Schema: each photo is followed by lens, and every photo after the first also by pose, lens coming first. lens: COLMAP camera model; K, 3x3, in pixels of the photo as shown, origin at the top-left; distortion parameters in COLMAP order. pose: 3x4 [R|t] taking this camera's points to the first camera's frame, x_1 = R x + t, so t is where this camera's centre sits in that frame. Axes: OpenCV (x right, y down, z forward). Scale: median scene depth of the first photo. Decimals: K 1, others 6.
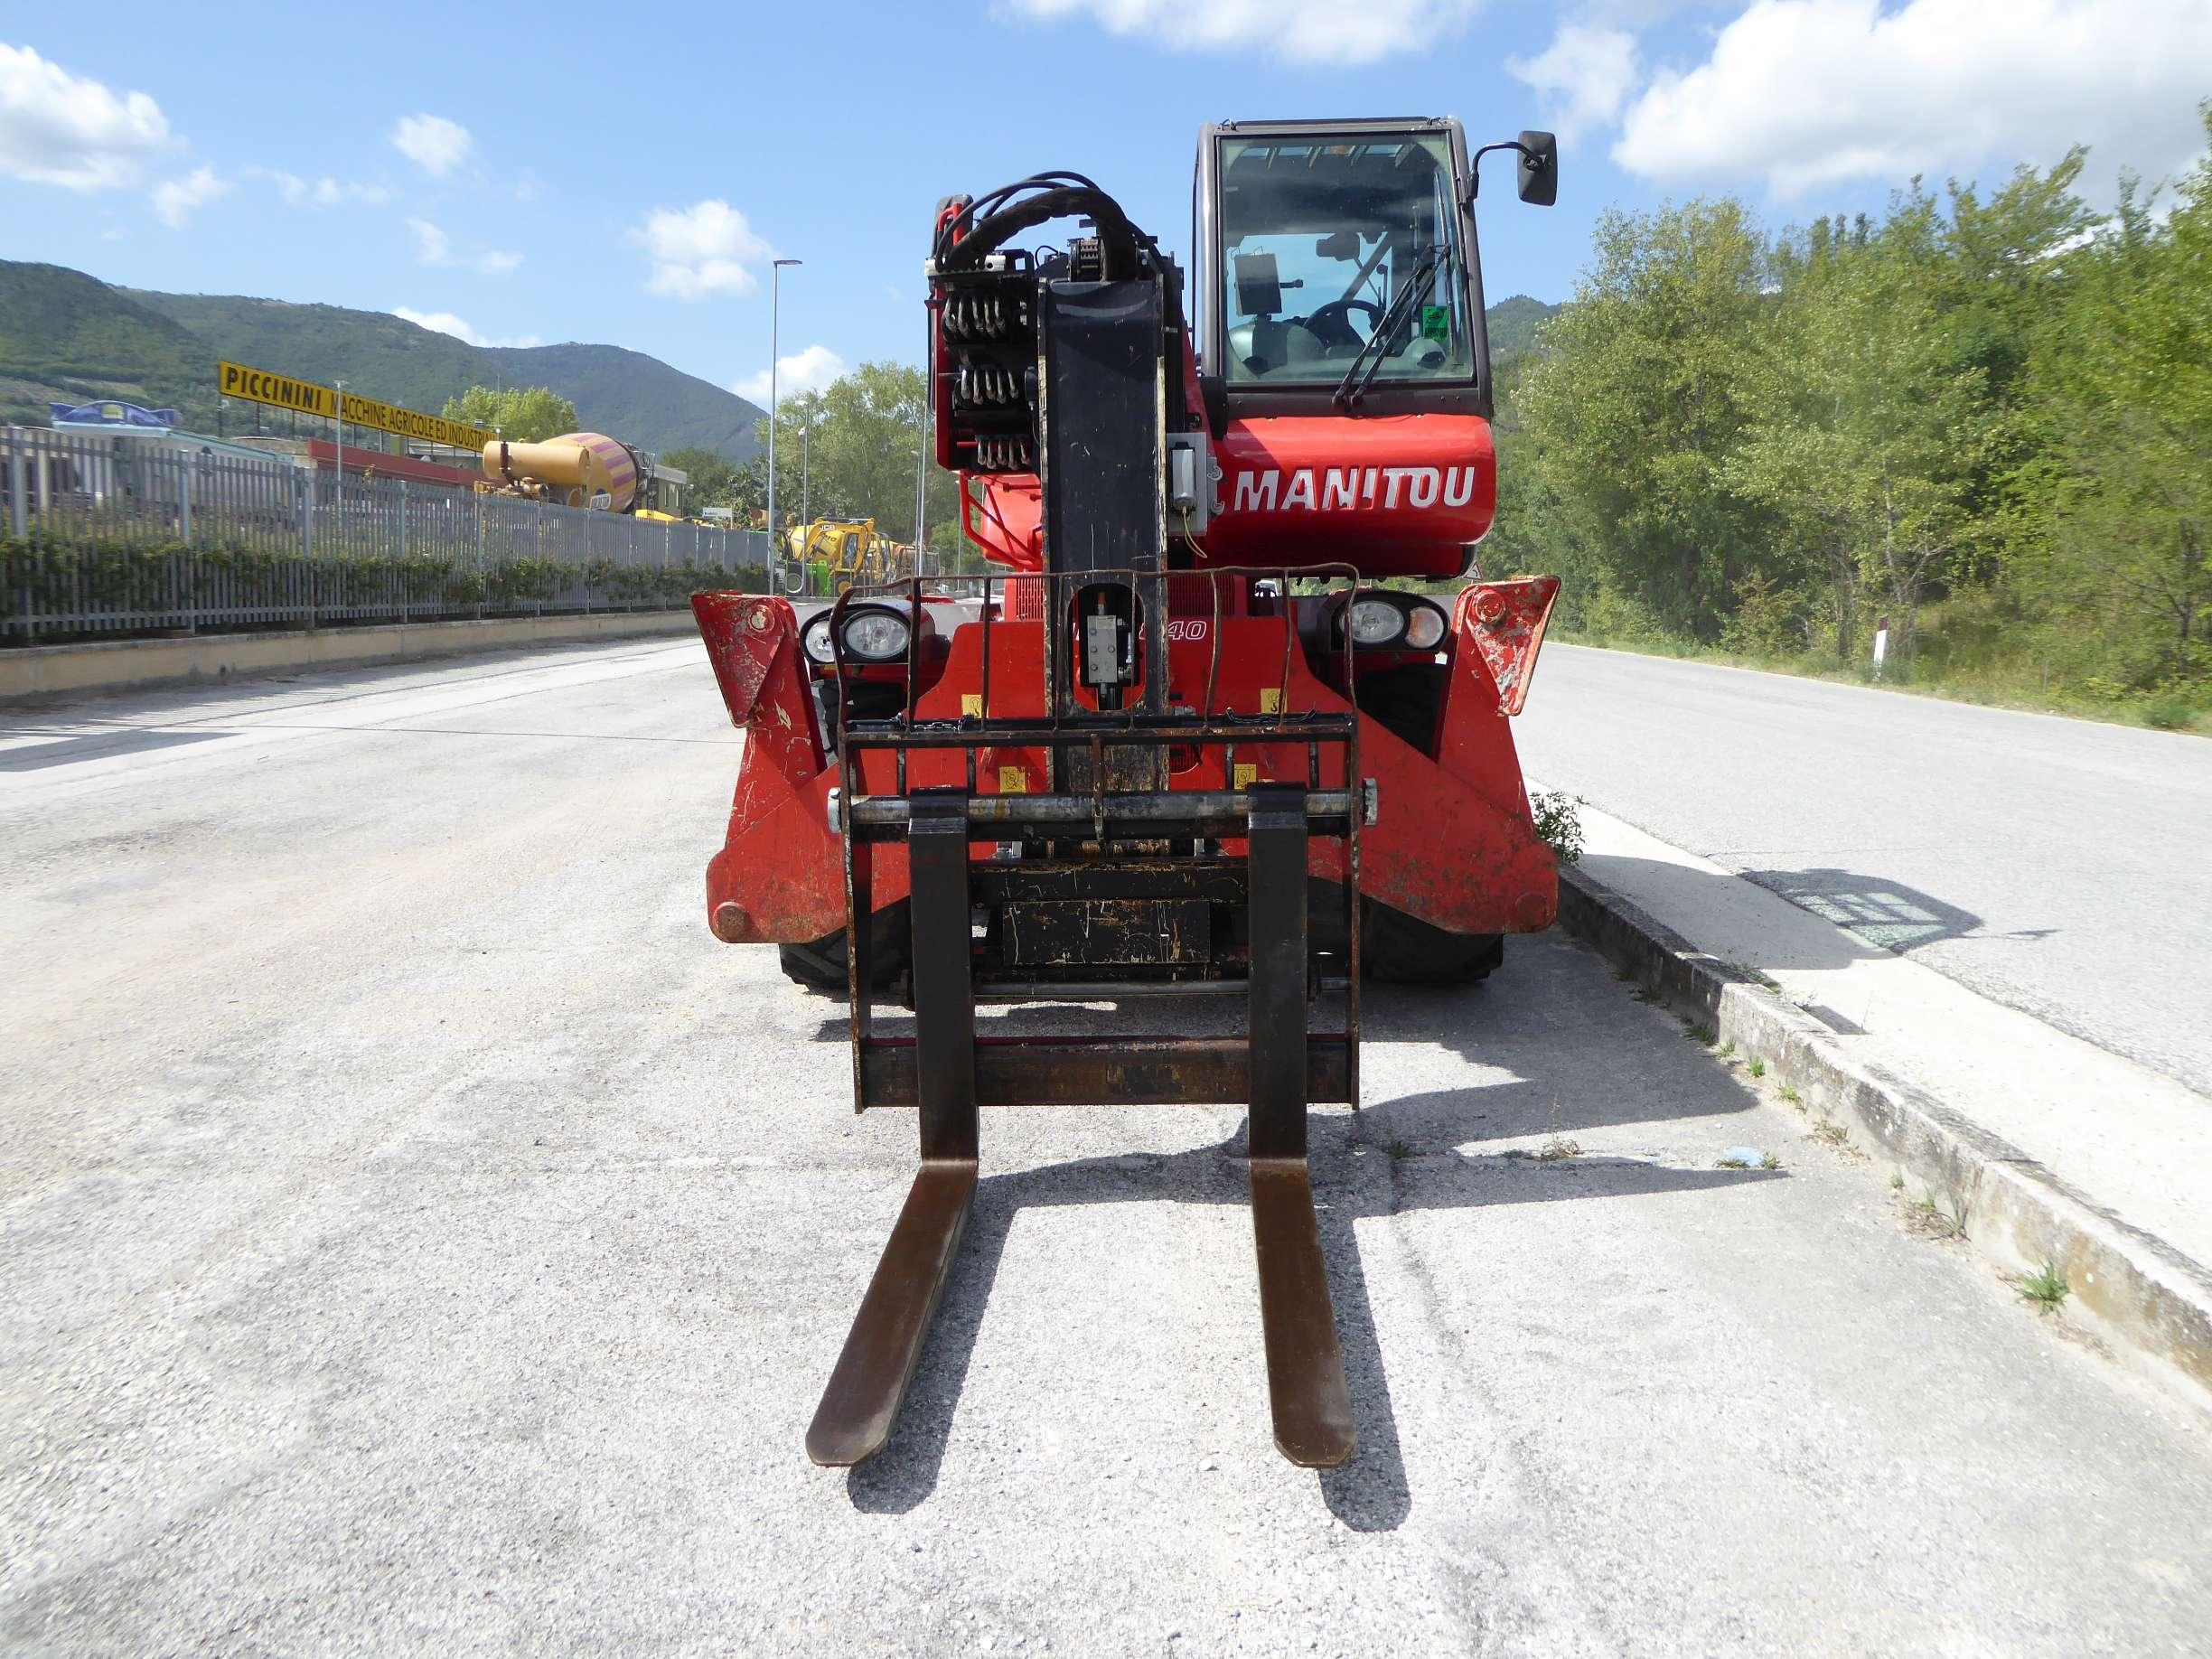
lens RADIAL K [[1609.1, 0, 1106.0], [0, 1609.1, 829.5], [0, 0, 1]] dist [-0.001727, -0.007091]
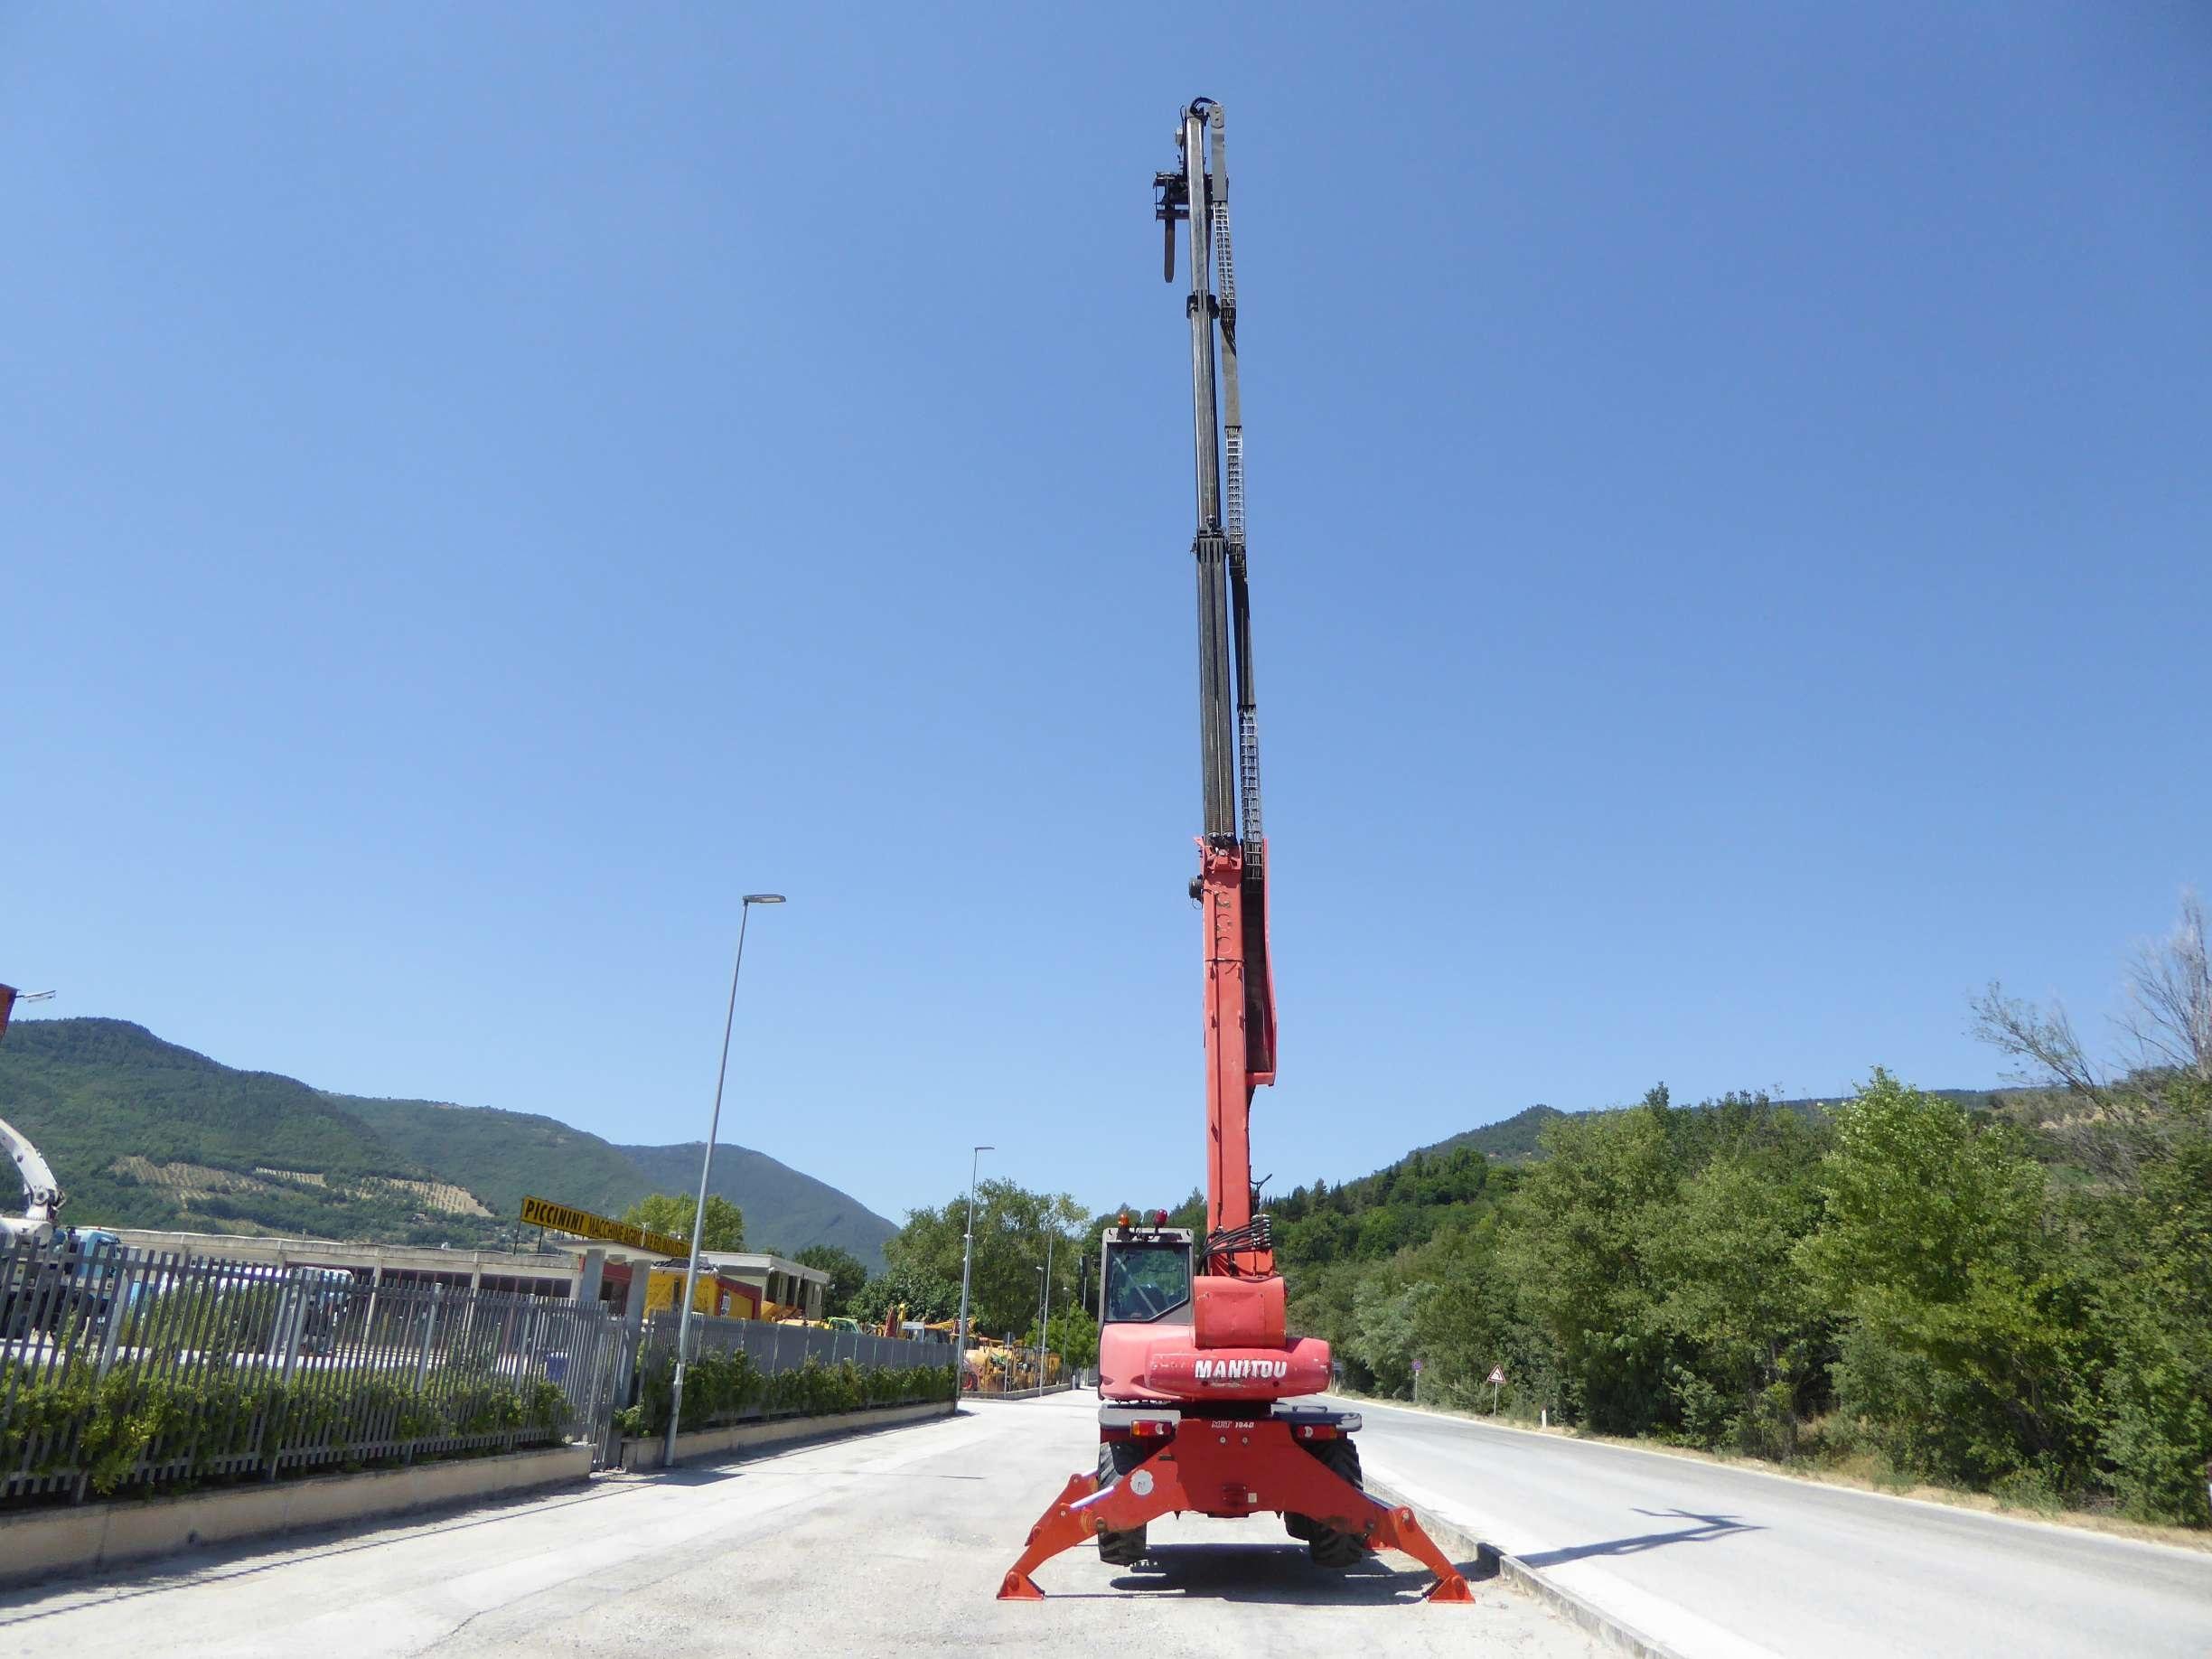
lens RADIAL K [[1609.1, 0, 1106.0], [0, 1609.1, 829.5], [0, 0, 1]] dist [-0.001727, -0.007091]
pose [[0.999089, 0.002734, -0.042593, 0.002889], [-0.021864, 0.889851, -0.455727, 0.012485], [0.036656, 0.456243, 0.889100, -0.106501]]
